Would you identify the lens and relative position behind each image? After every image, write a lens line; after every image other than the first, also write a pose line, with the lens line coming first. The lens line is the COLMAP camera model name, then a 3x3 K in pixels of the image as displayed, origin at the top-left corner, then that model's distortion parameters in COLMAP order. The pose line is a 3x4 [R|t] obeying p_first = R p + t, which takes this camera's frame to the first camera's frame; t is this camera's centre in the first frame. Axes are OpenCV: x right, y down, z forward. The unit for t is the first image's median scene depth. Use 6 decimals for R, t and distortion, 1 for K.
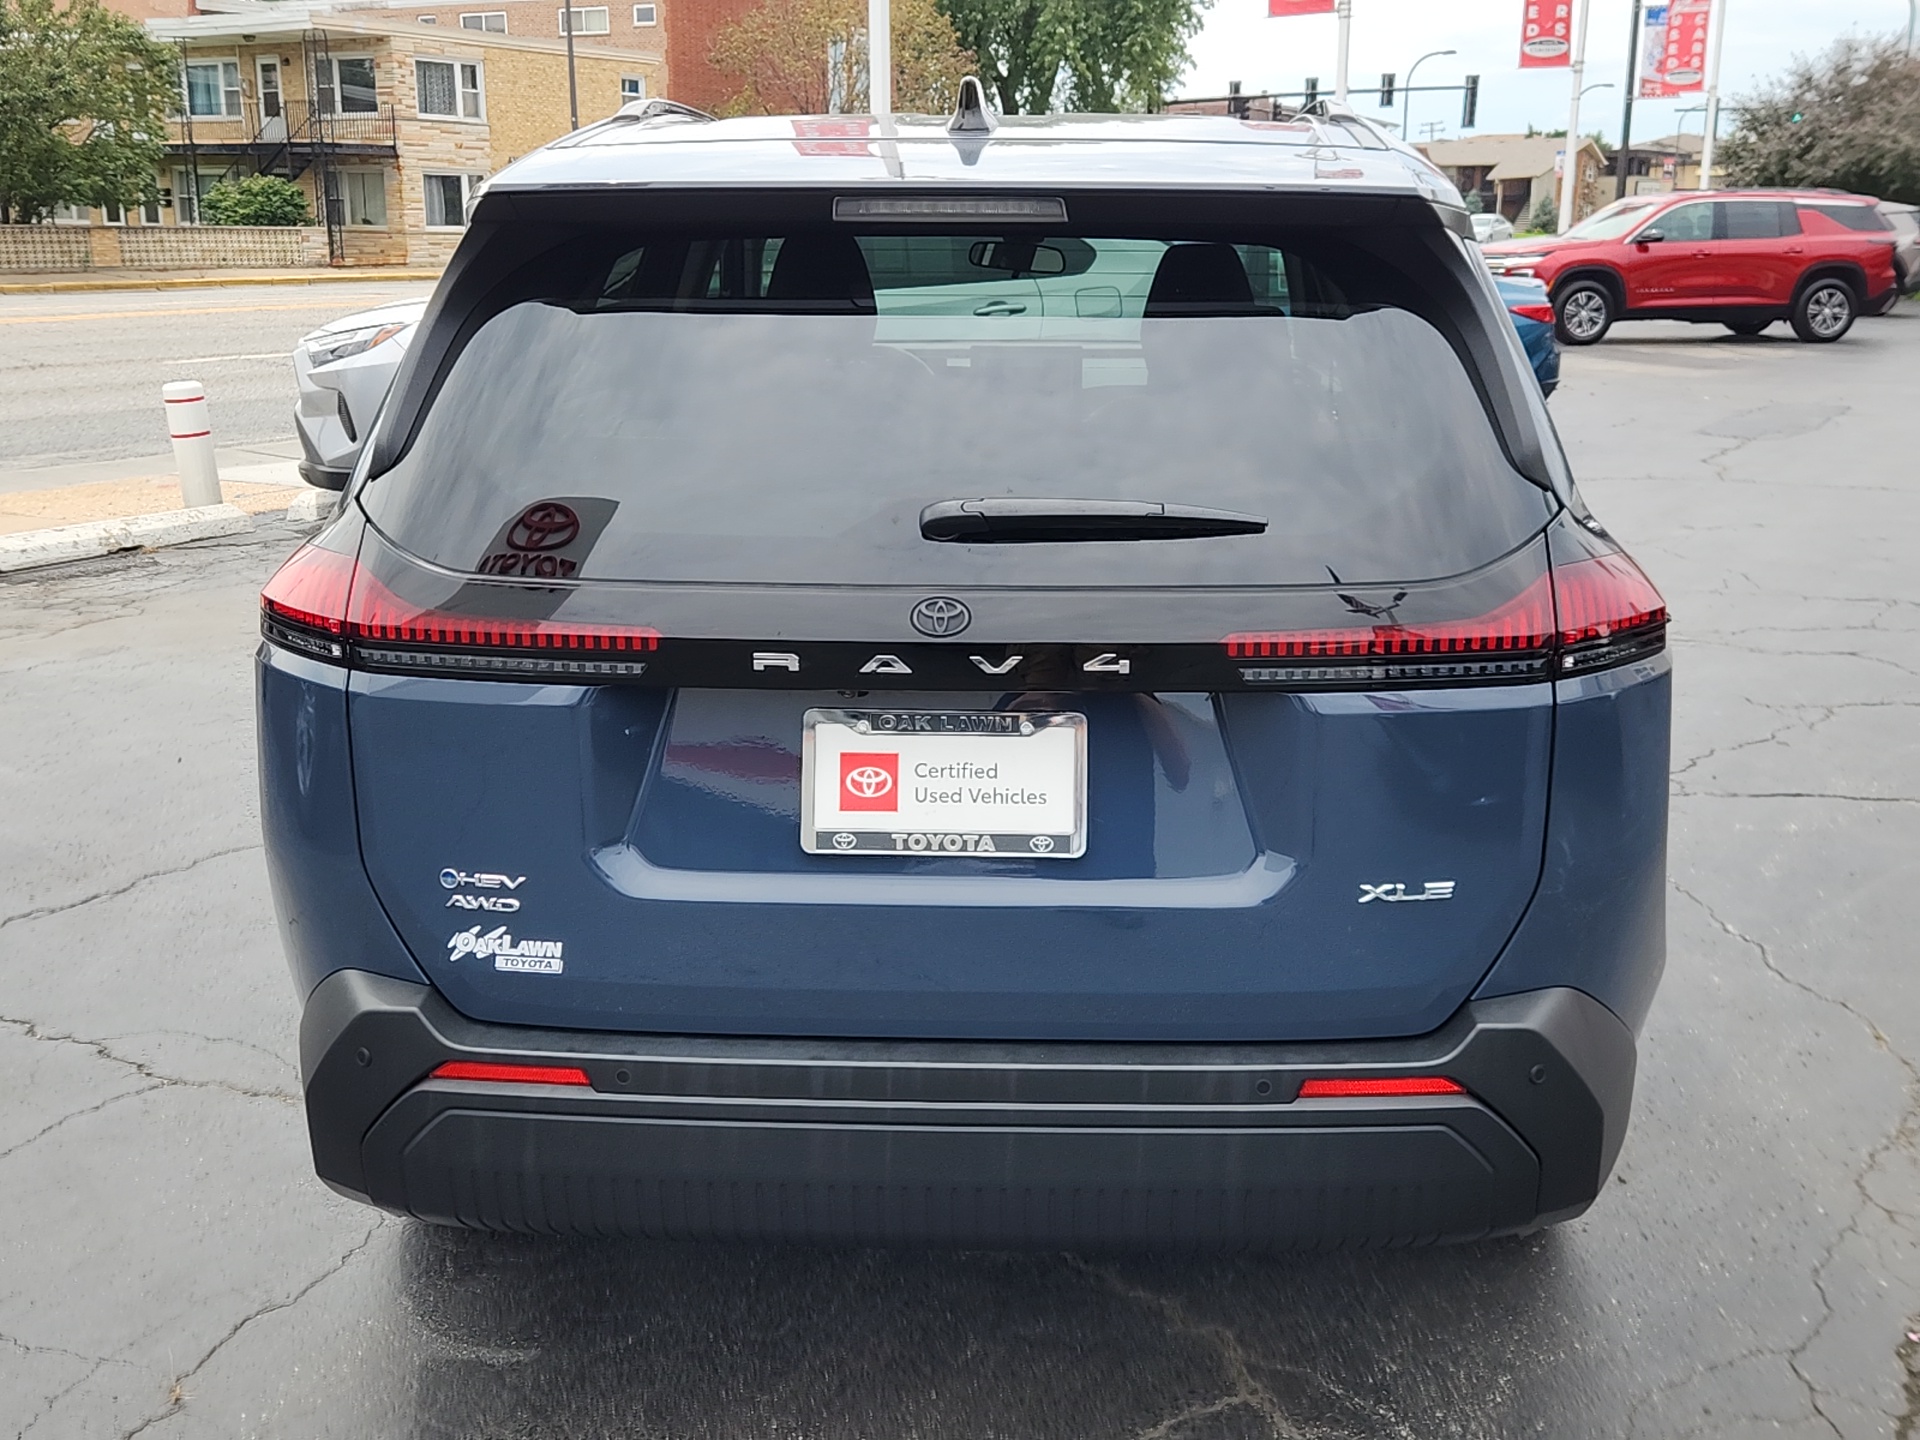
lens RADIAL K [[1856.9, 0, 982.8], [0, 1856.9, 734.4], [0, 0, 1]] dist [0.082302, -0.126467]
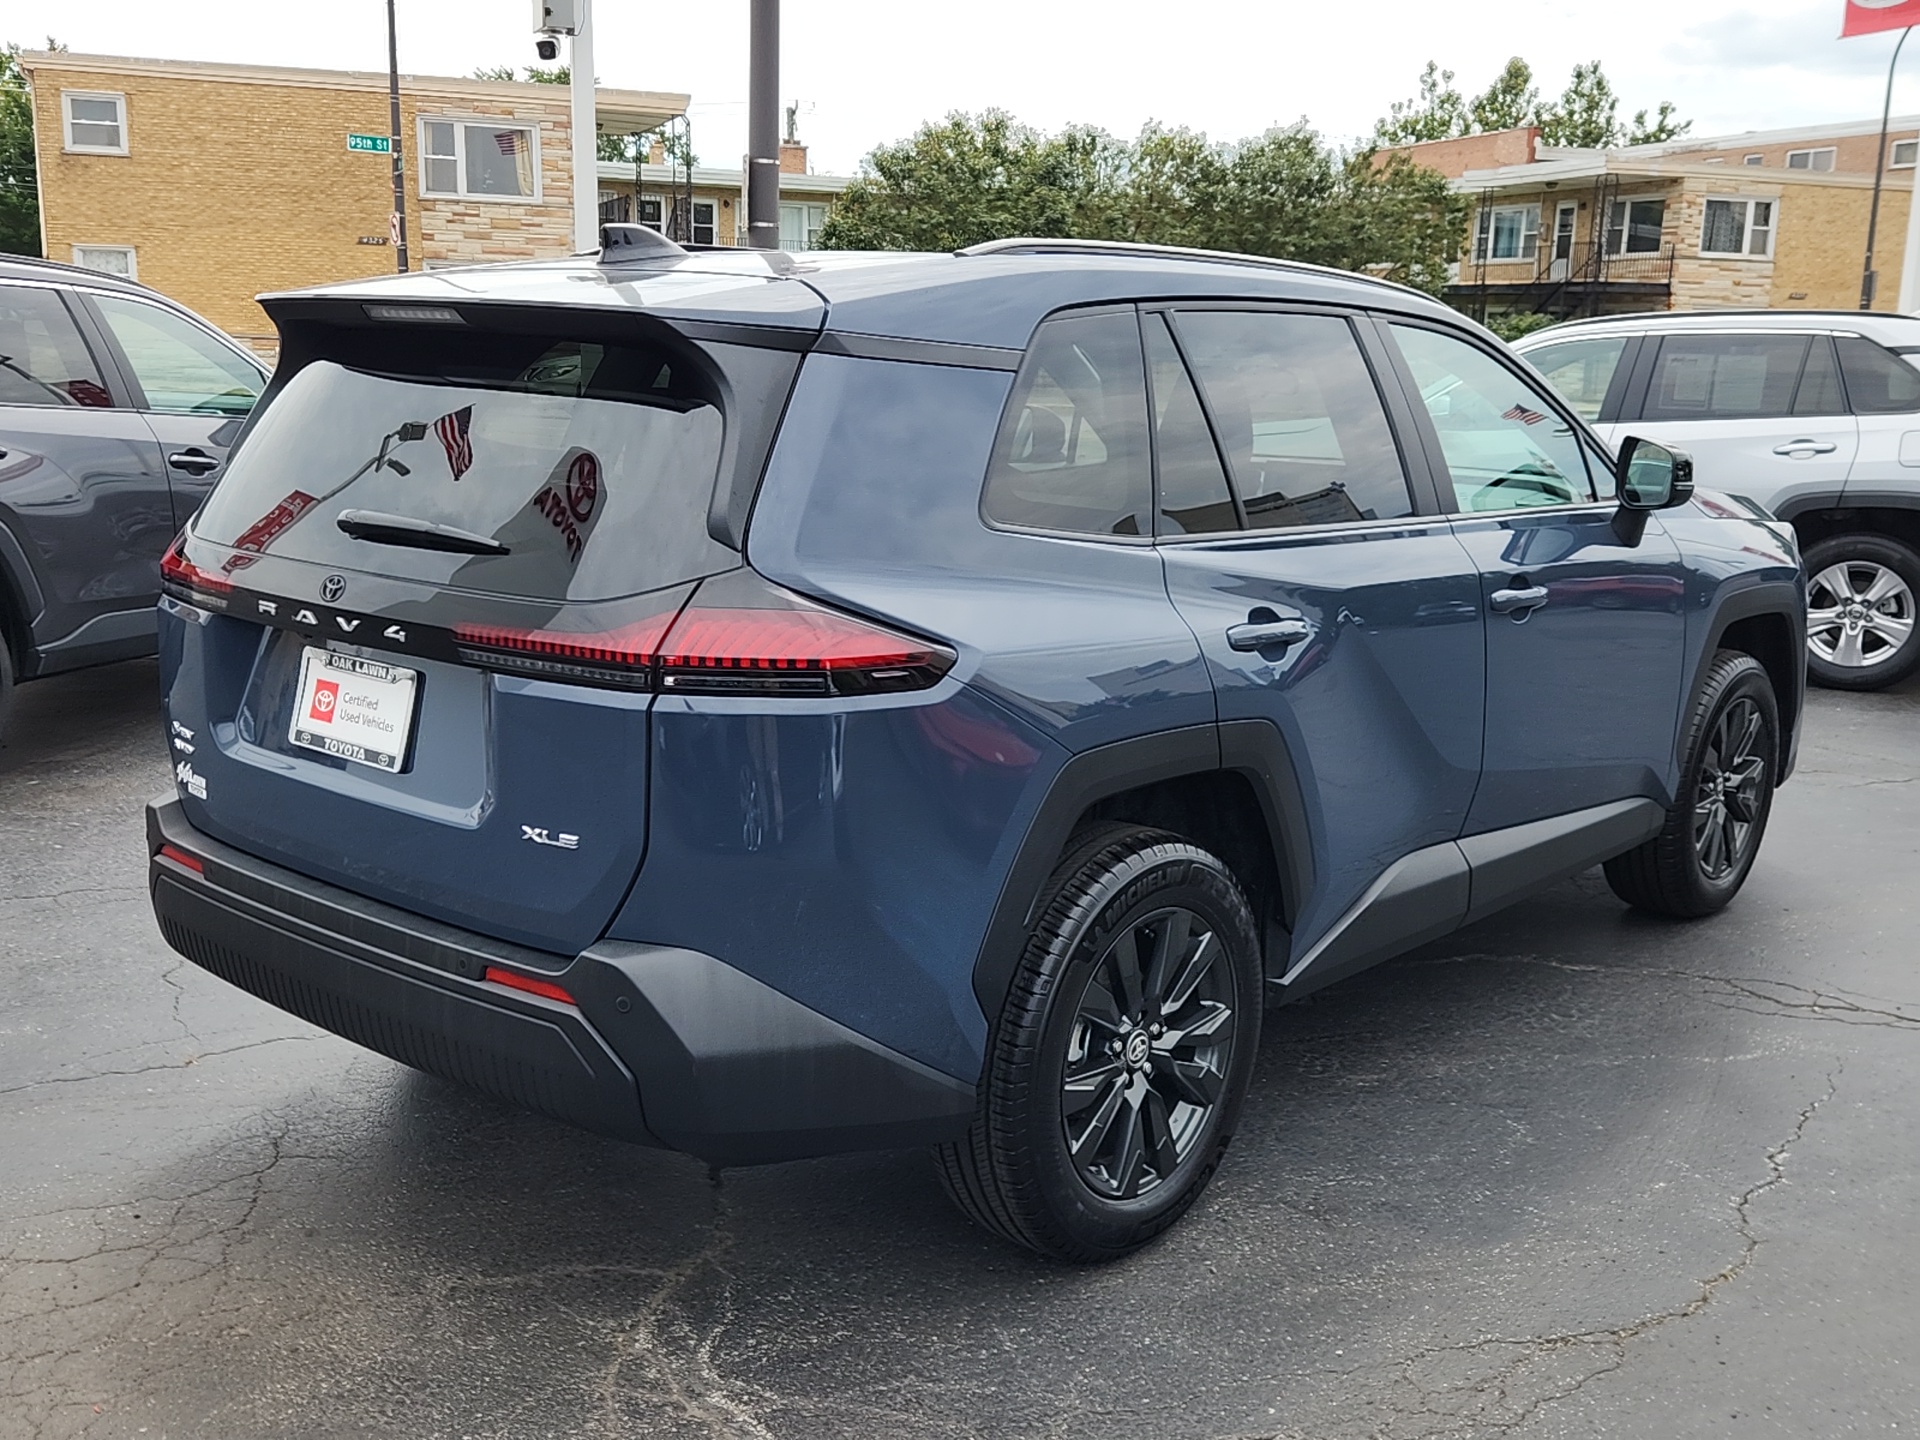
lens RADIAL K [[1856.9, 0, 982.8], [0, 1856.9, 734.4], [0, 0, 1]] dist [0.082302, -0.126467]
pose [[0.788507, 0.142392, -0.598315, 1.190823], [-0.182941, 0.983098, -0.007128, -0.031848], [0.587187, 0.115077, 0.801229, 0.117921]]
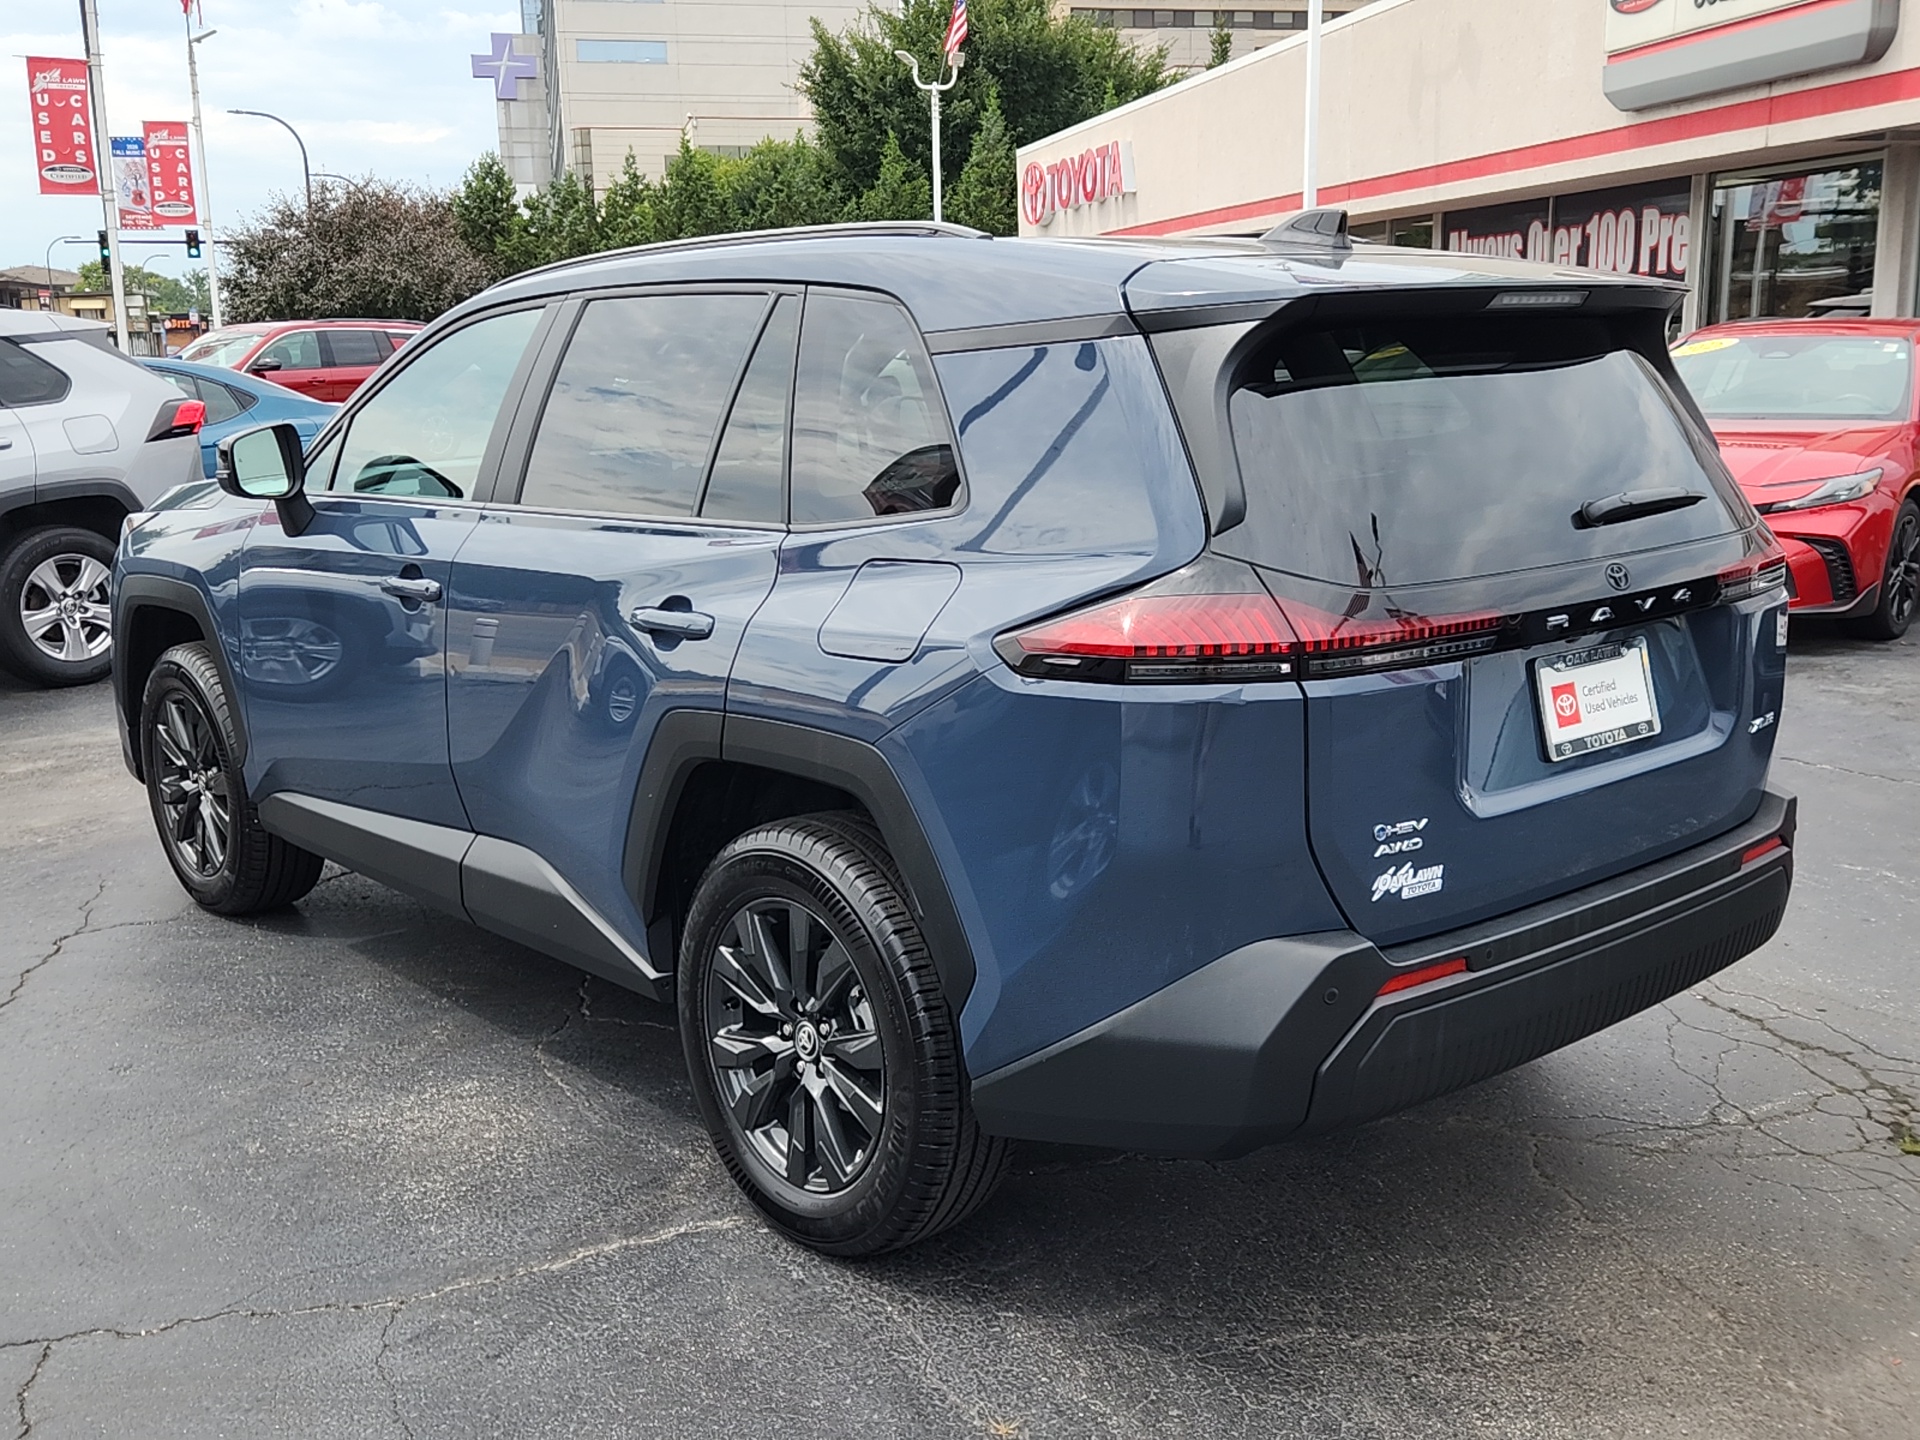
lens RADIAL K [[1864.6, 0, 933.7], [0, 1864.6, 780.7], [0, 0, 1]] dist [0.046068, 0.006509]
pose [[0.741611, -0.171071, 0.648651, -1.293768], [0.198778, 0.979552, 0.031075, -0.055292], [-0.640703, 0.105892, 0.760451, 0.224980]]
